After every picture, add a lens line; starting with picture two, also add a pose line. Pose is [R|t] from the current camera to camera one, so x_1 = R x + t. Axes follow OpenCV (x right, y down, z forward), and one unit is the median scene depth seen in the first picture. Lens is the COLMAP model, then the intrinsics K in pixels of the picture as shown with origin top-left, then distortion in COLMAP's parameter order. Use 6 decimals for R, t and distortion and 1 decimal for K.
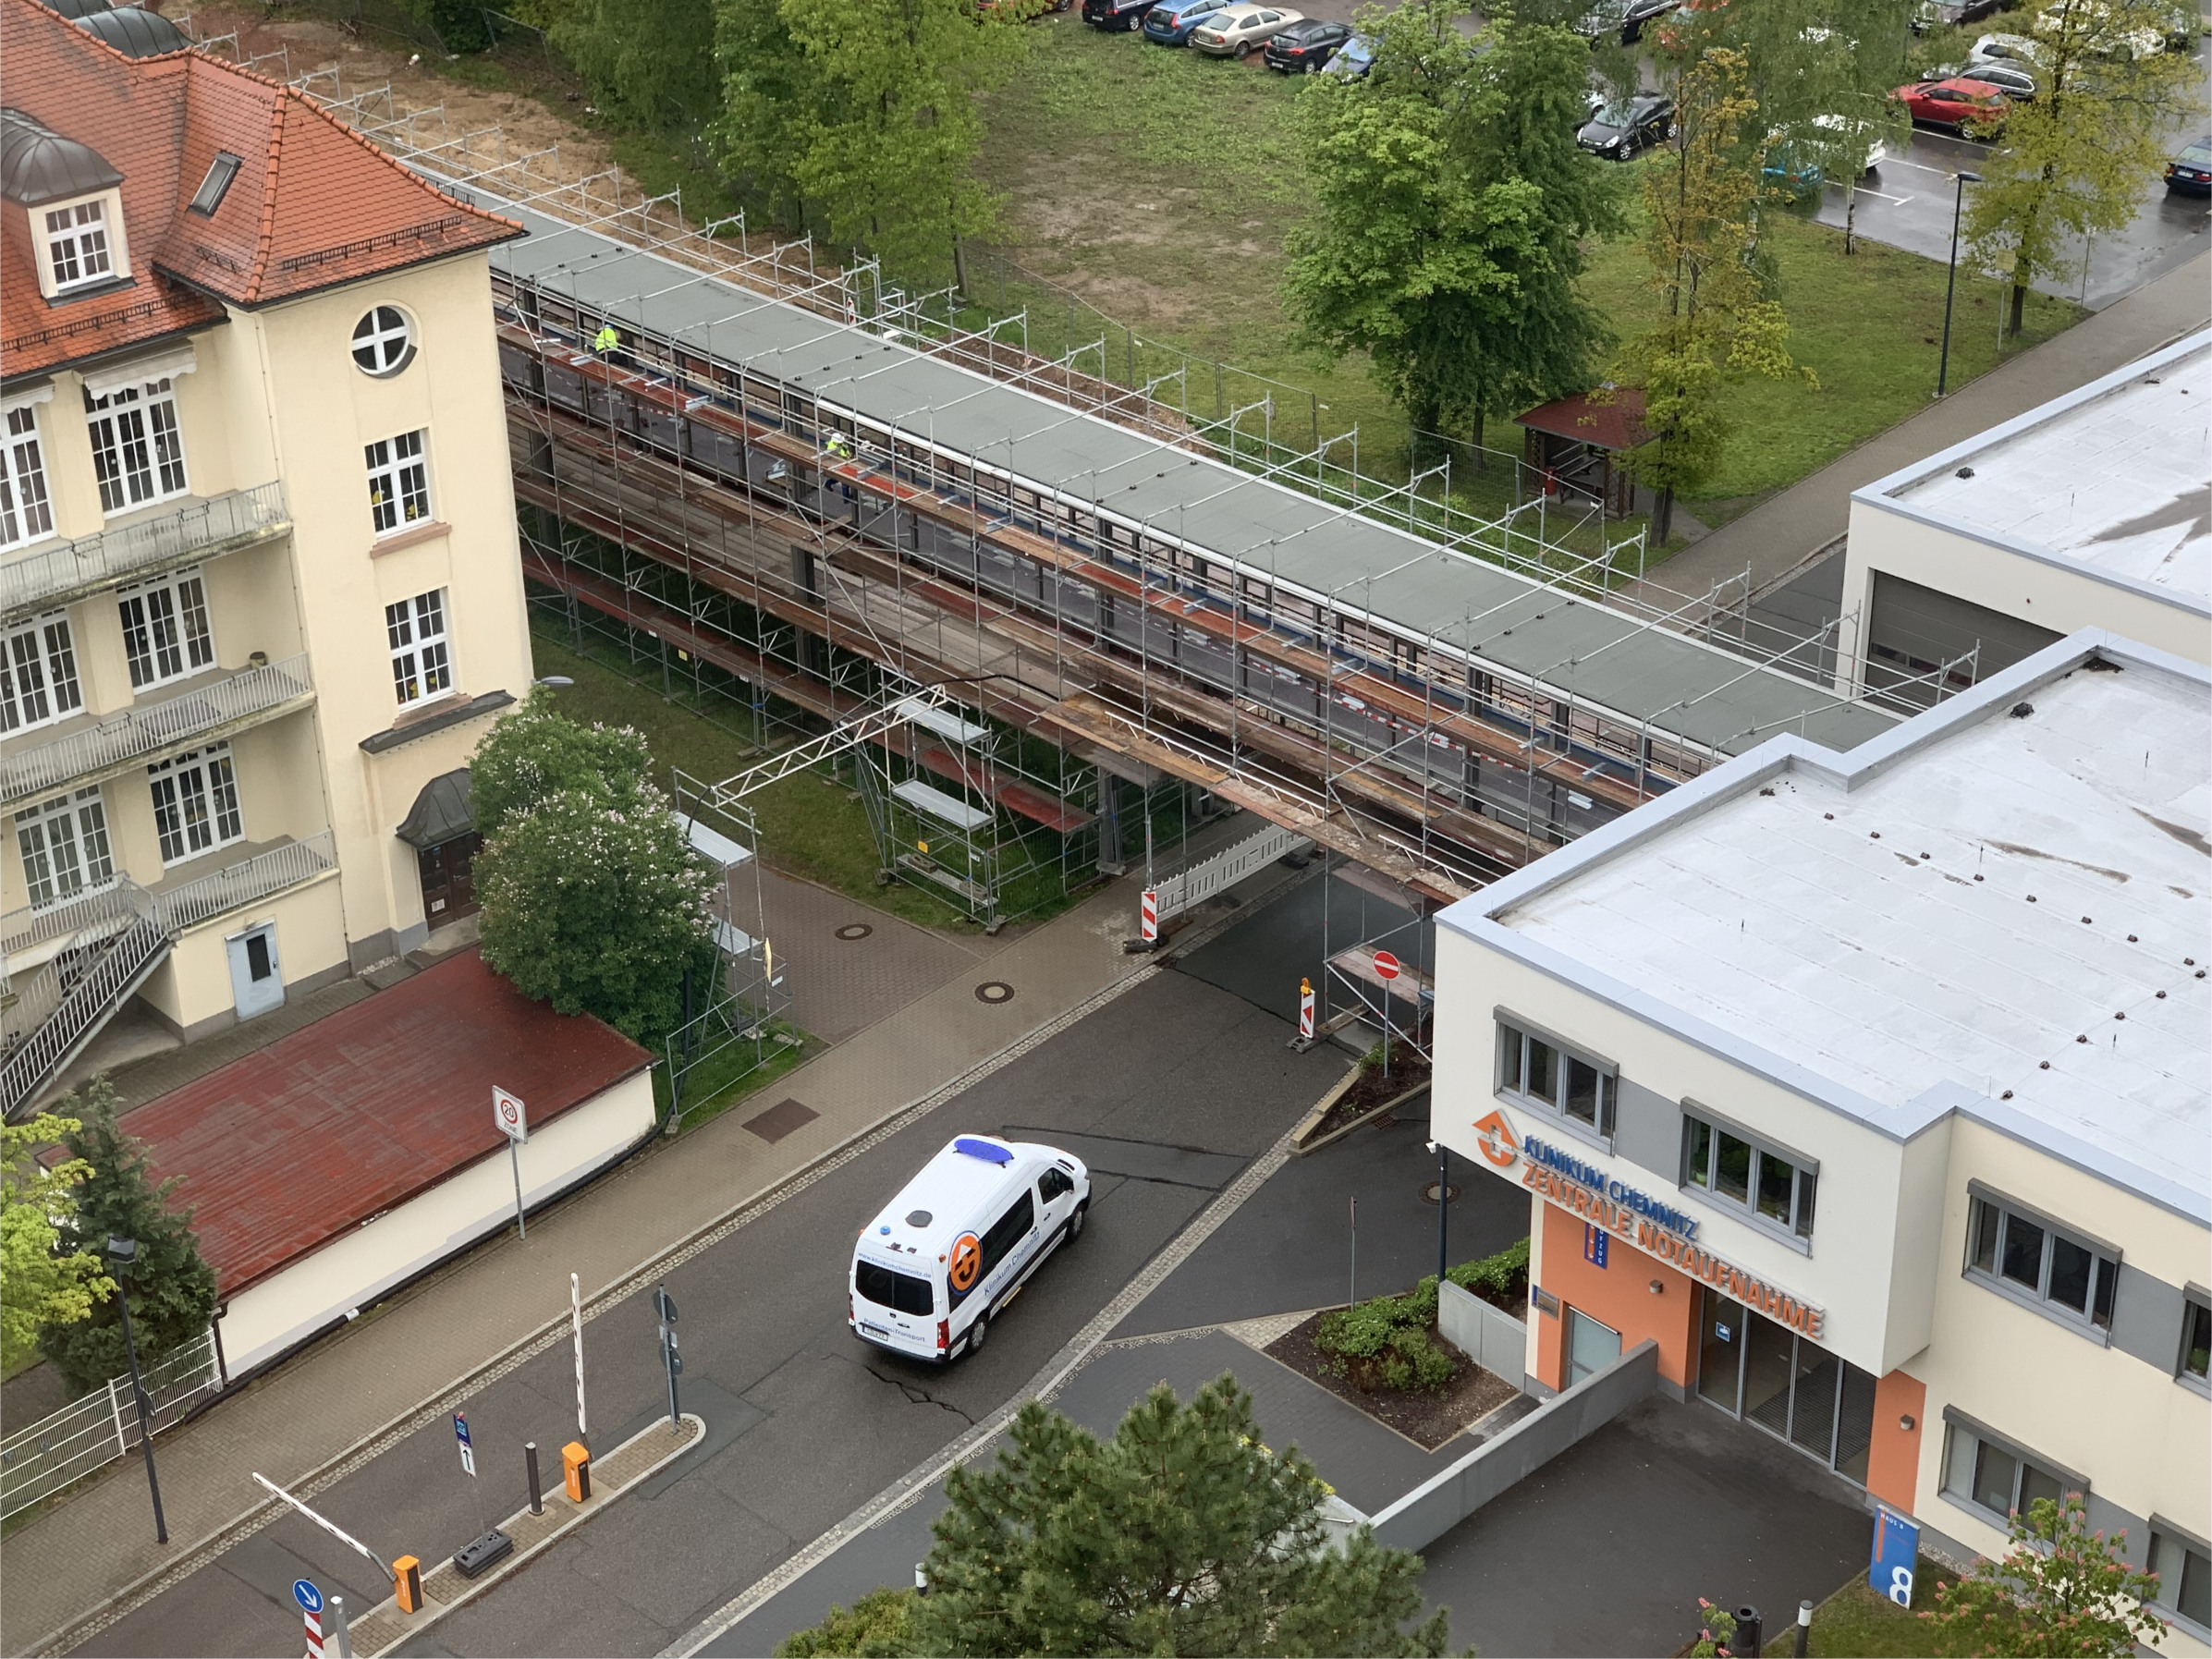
lens RADIAL K [[3632.4, 0, 1106.0], [0, 3632.4, 829.5], [0, 0, 1]] dist [0.054287, 0.162742]
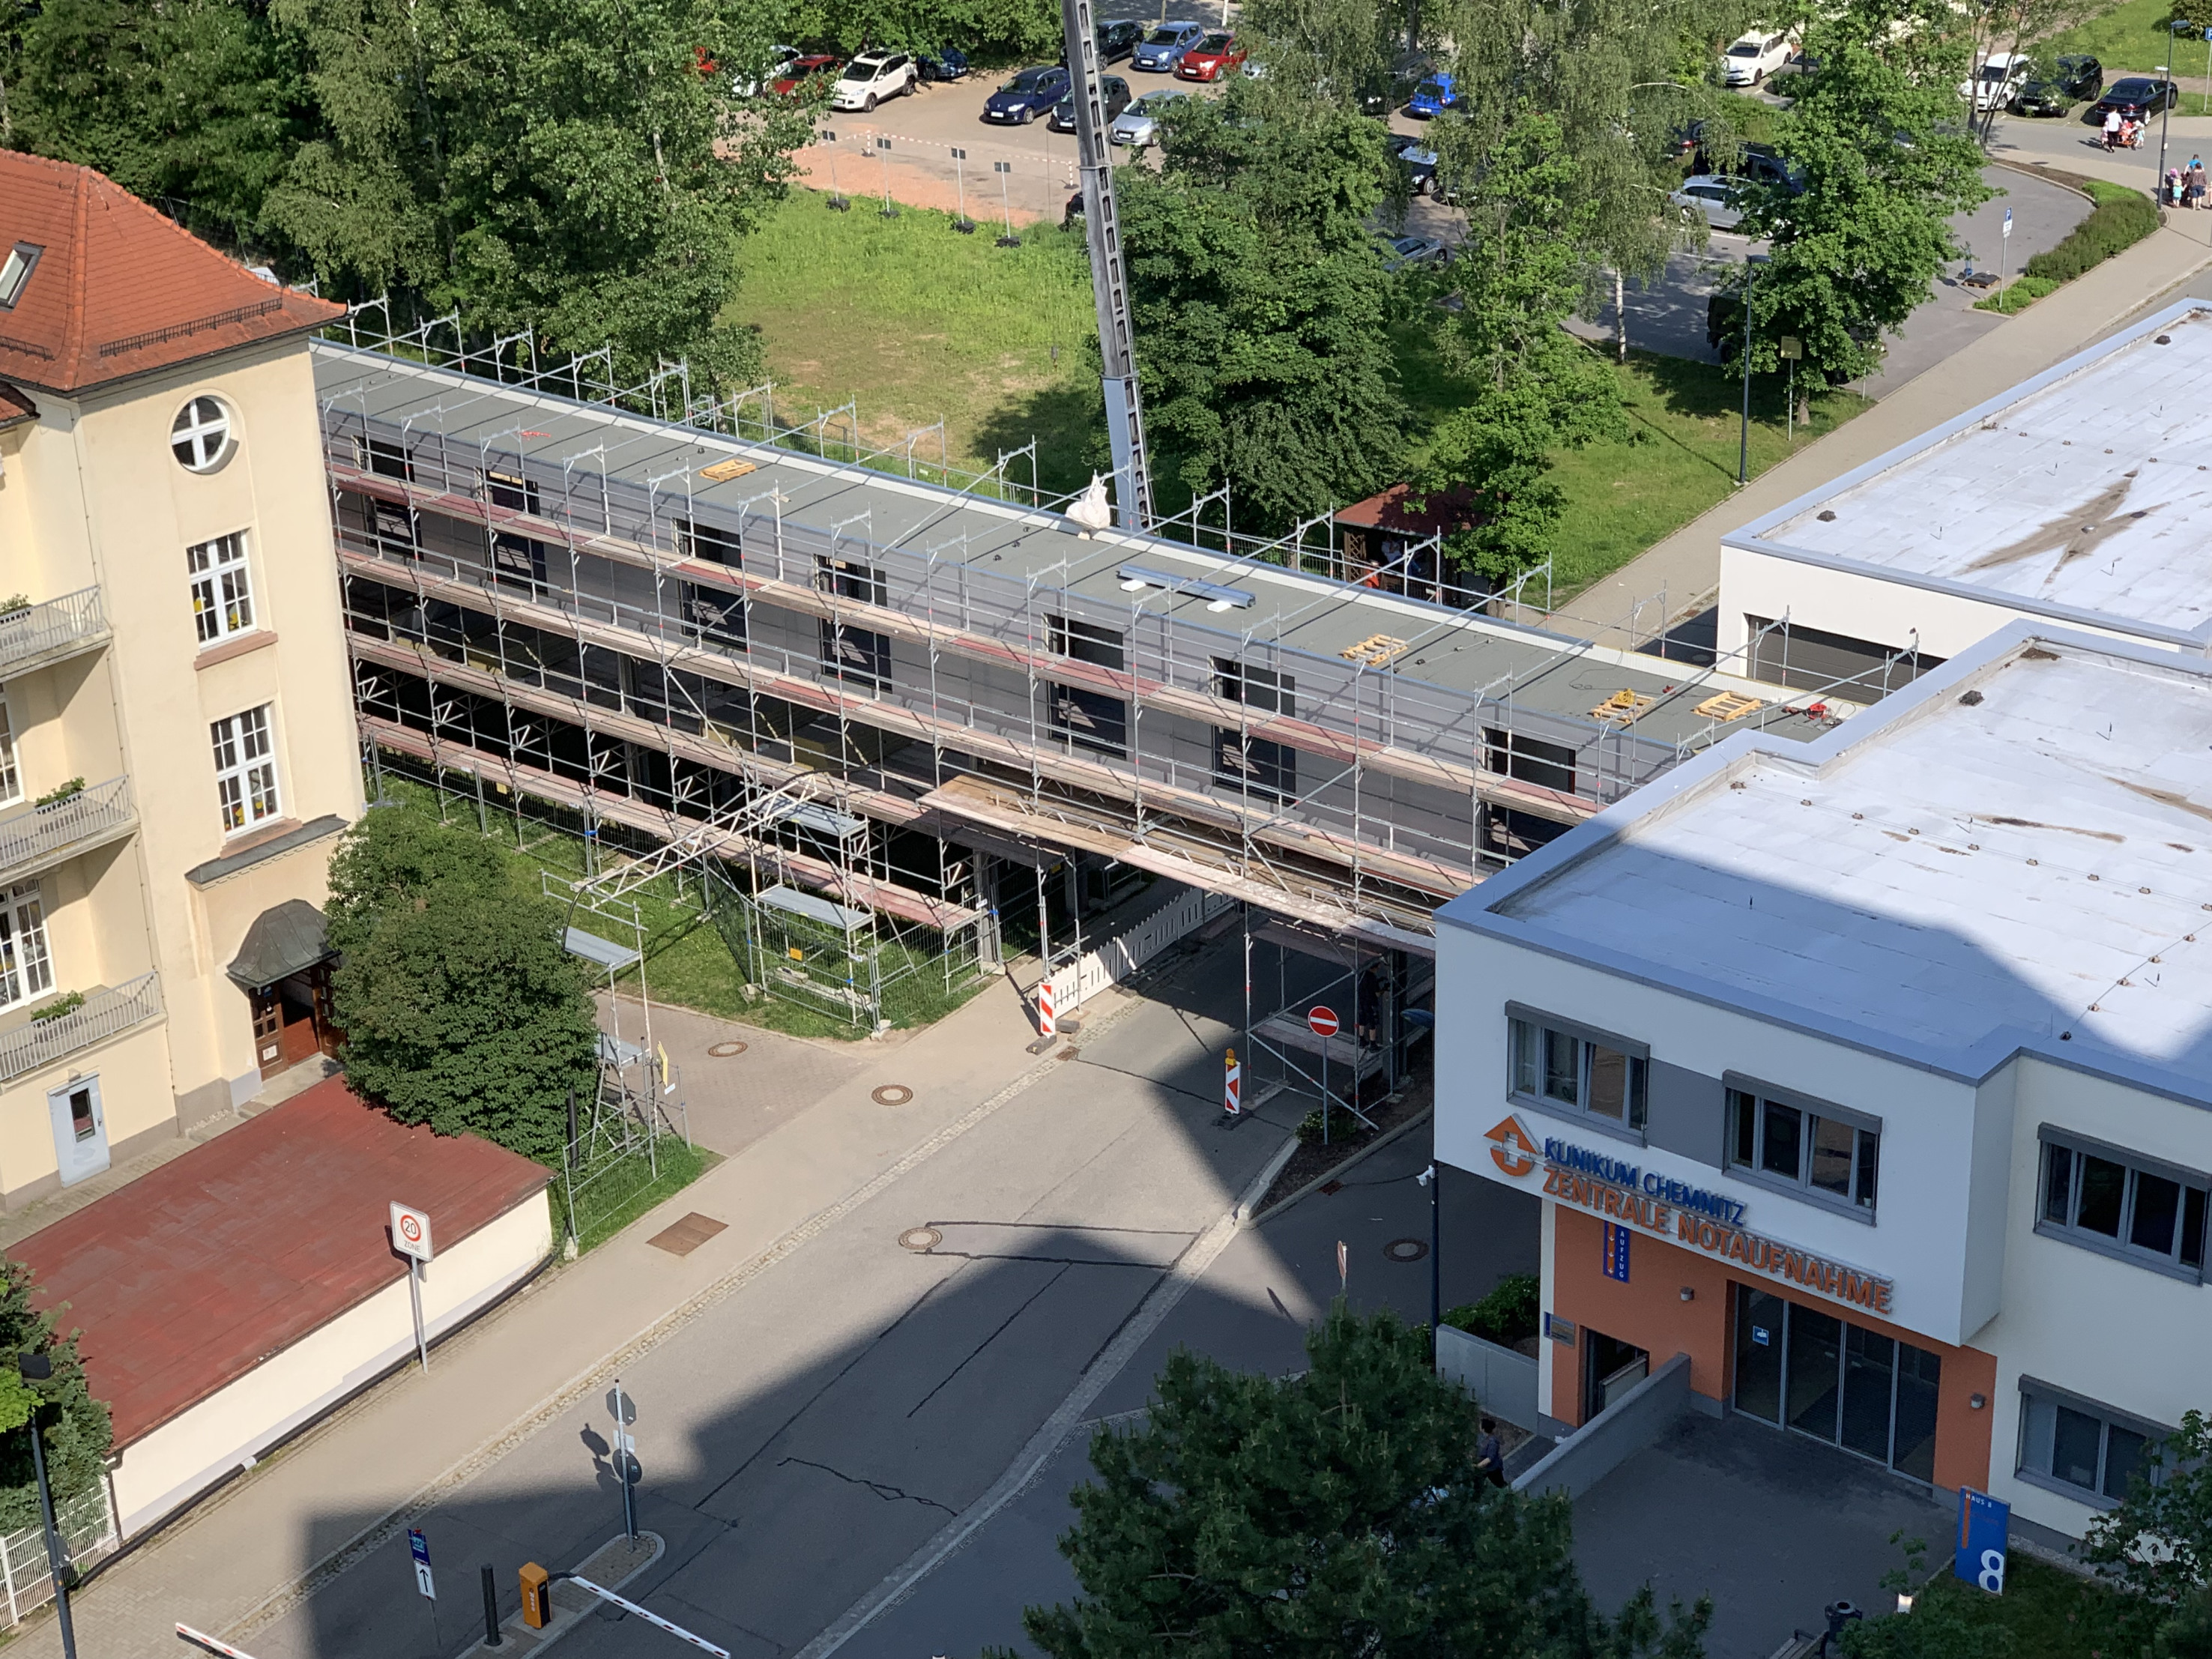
lens RADIAL K [[3737.7, 0, 1106.0], [0, 3737.7, 829.5], [0, 0, 1]] dist [0.051524, 0.193383]
pose [[0.992035, -0.057820, 0.111911, -0.082325], [0.067177, 0.994388, -0.081732, 0.061009], [-0.106557, 0.088599, 0.990351, 0.031922]]
